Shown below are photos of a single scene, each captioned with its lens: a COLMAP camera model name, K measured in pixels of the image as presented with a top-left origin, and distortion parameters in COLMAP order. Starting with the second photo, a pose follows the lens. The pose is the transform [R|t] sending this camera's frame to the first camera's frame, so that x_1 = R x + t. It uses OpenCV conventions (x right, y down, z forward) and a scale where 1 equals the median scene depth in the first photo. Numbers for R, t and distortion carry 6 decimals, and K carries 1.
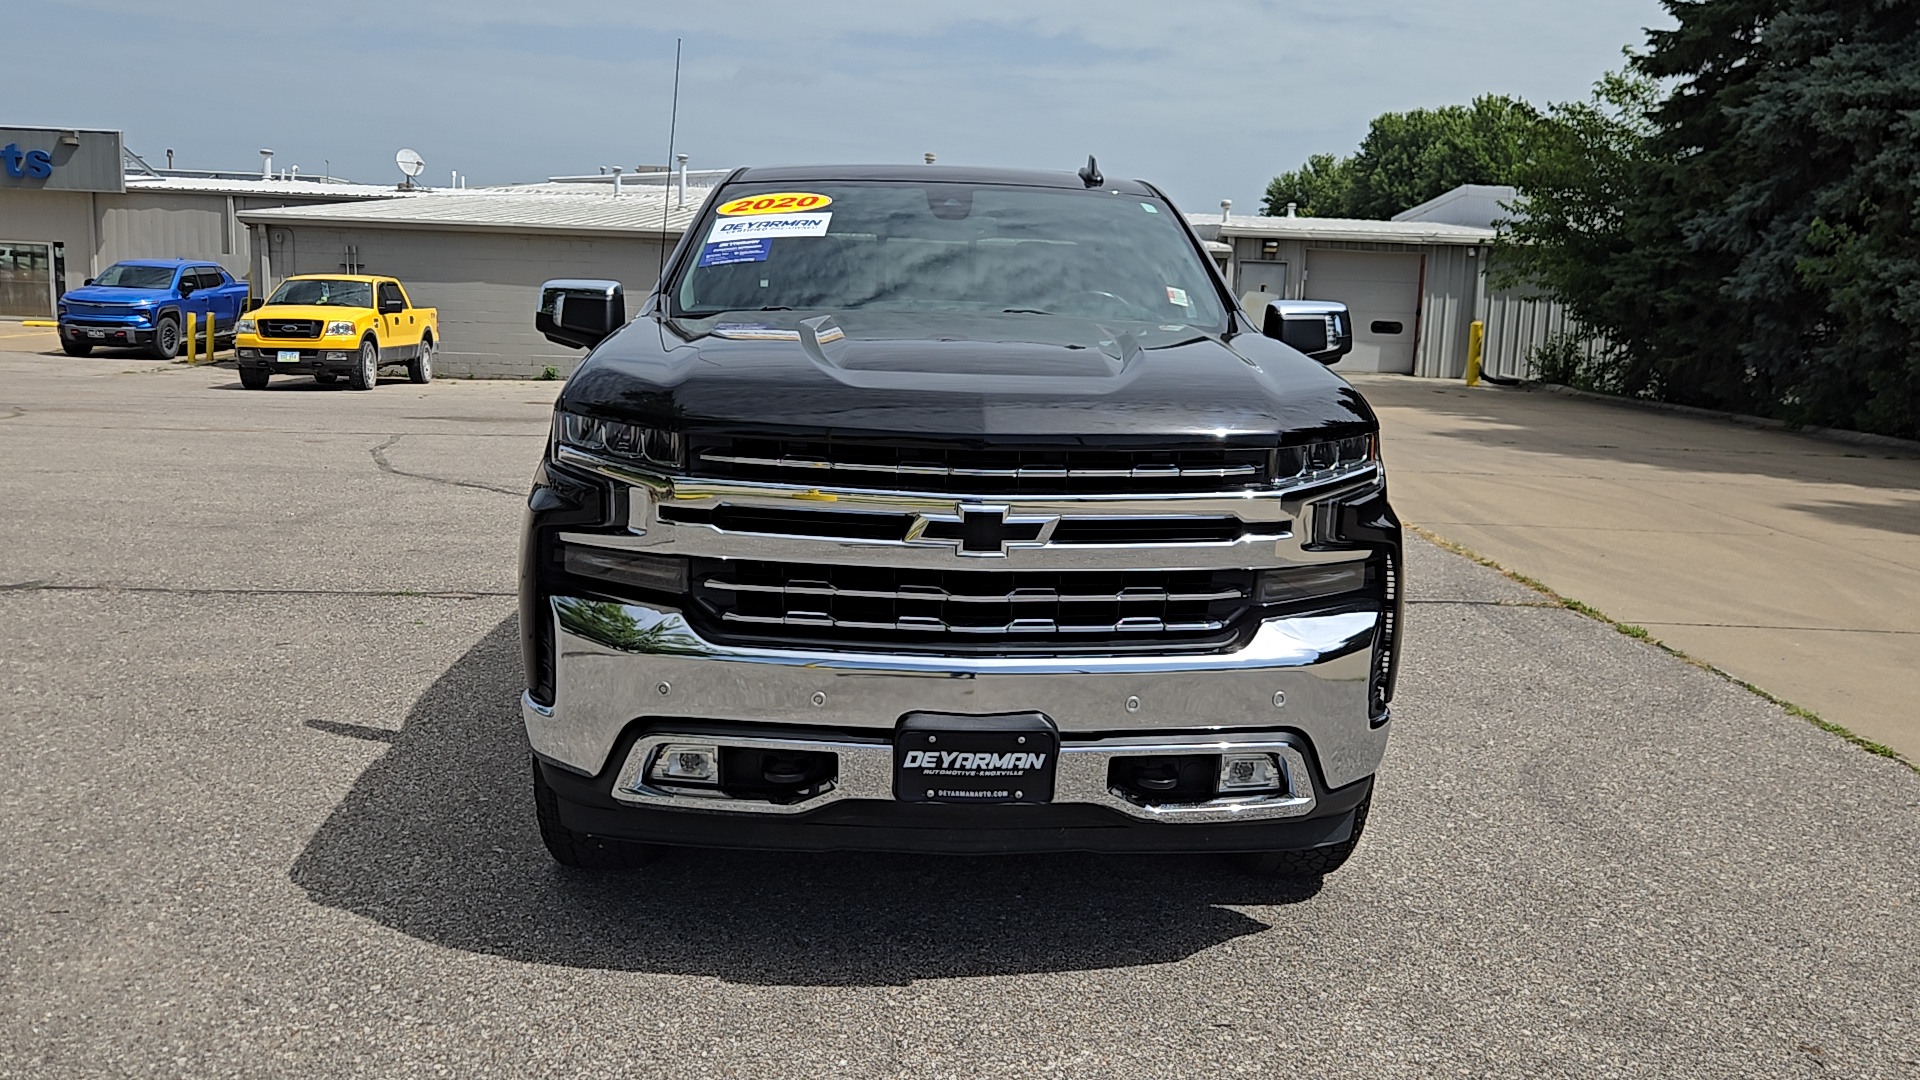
lens RADIAL K [[1601.8, 0, 957.0], [0, 1601.8, 532.5], [0, 0, 1]] dist [0.007321, -0.000027]
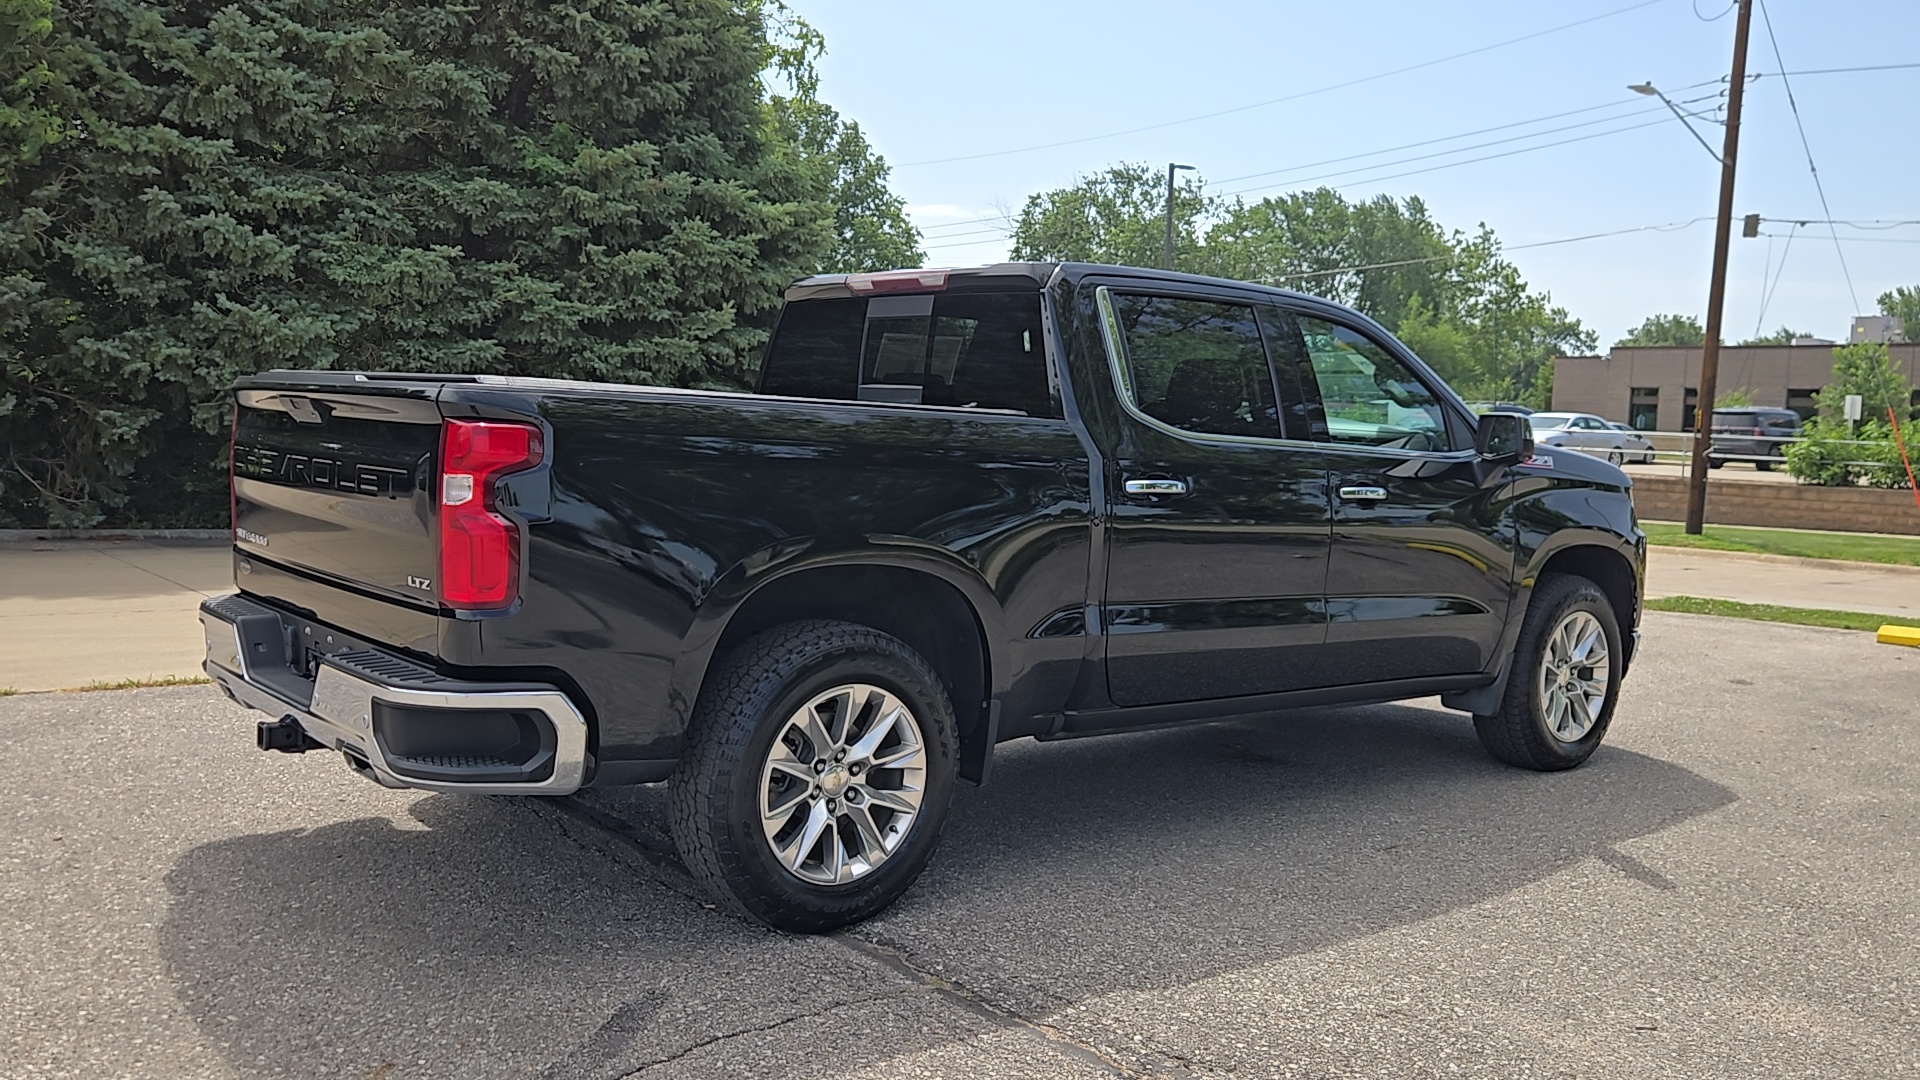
lens RADIAL K [[1596.1, 0, 956.4], [0, 1596.1, 539.4], [0, 0, 1]] dist [-0.005483, 0.001402]
pose [[-0.587859, -0.114473, 0.800823, -0.155515], [0.055614, 0.981877, 0.181177, -0.048662], [-0.807049, 0.151043, -0.570839, 0.324550]]
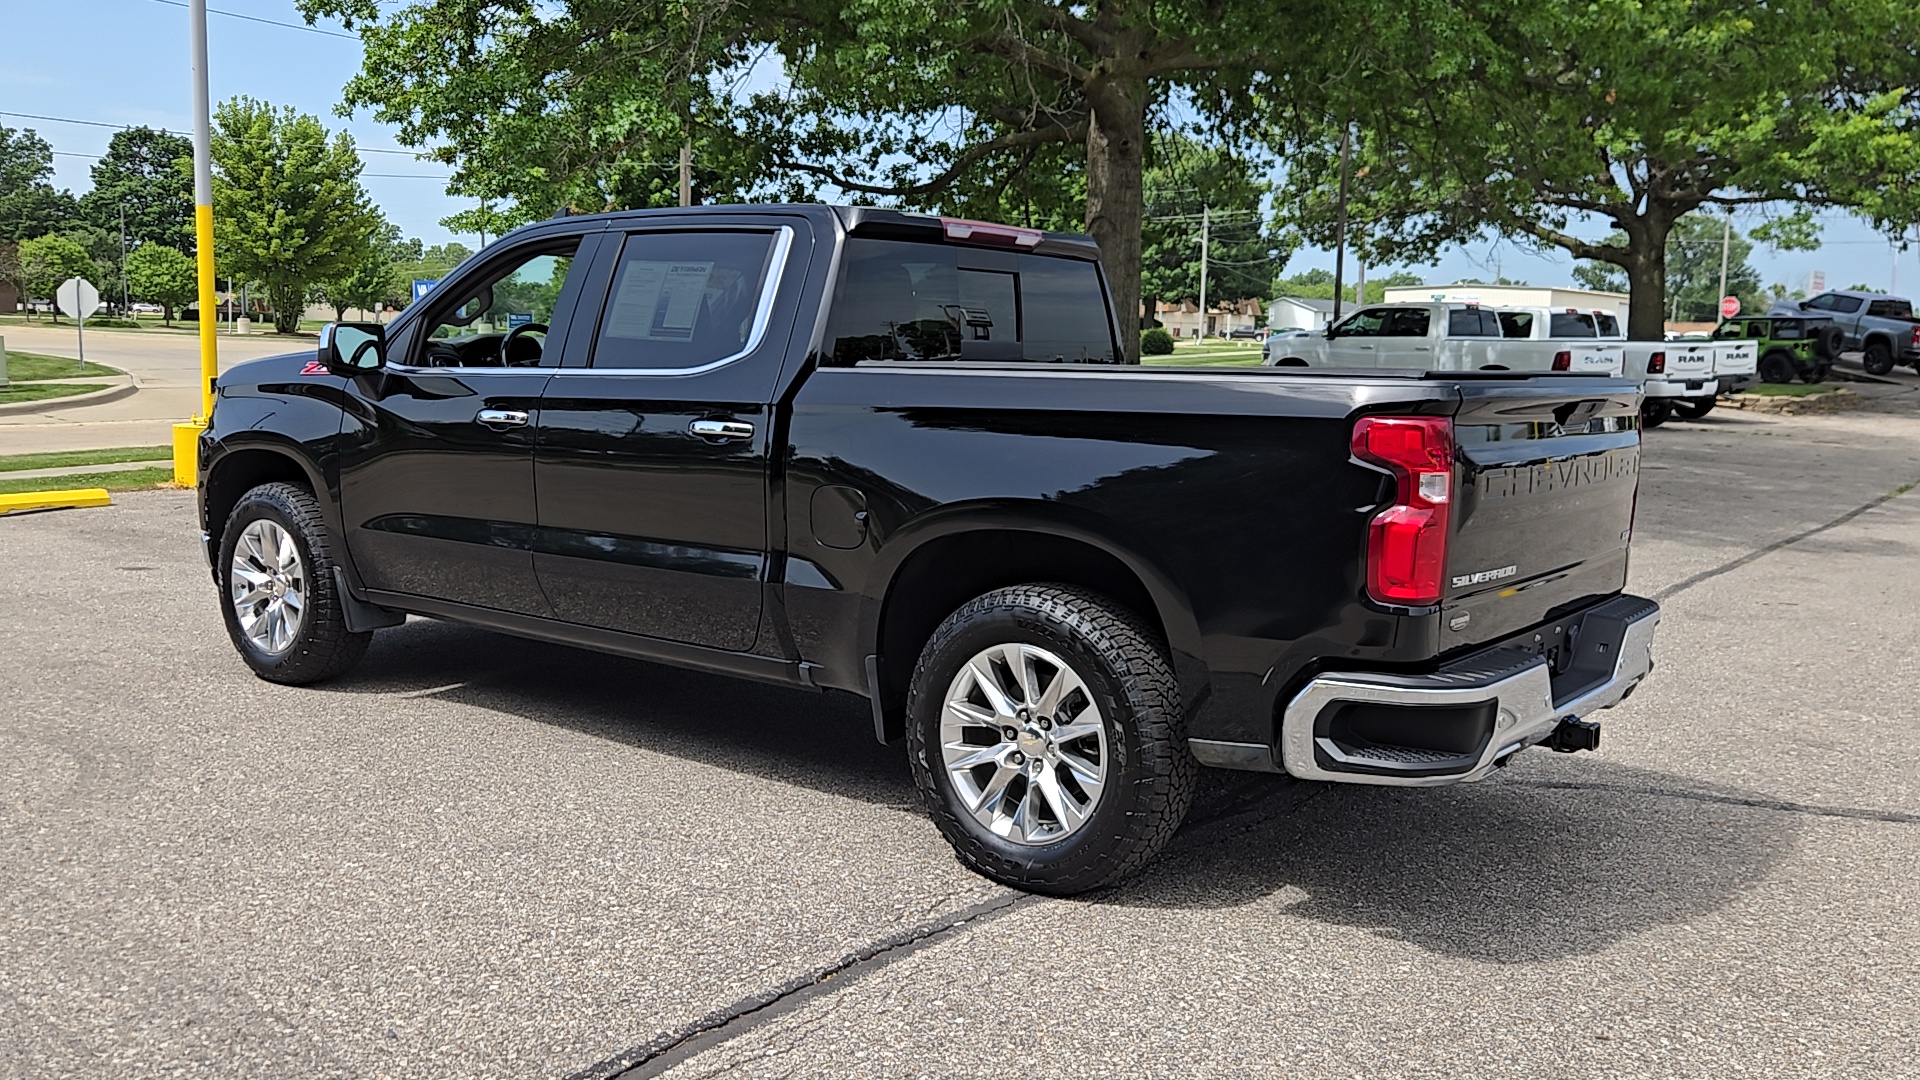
lens RADIAL K [[1604.5, 0, 954.5], [0, 1604.5, 540.0], [0, 0, 1]] dist [0.004604, -0.003041]
pose [[-0.653707, 0.045442, -0.755382, 0.134834], [-0.152468, 0.969817, 0.190287, -0.045794], [0.741229, 0.239563, -0.627048, 0.340178]]
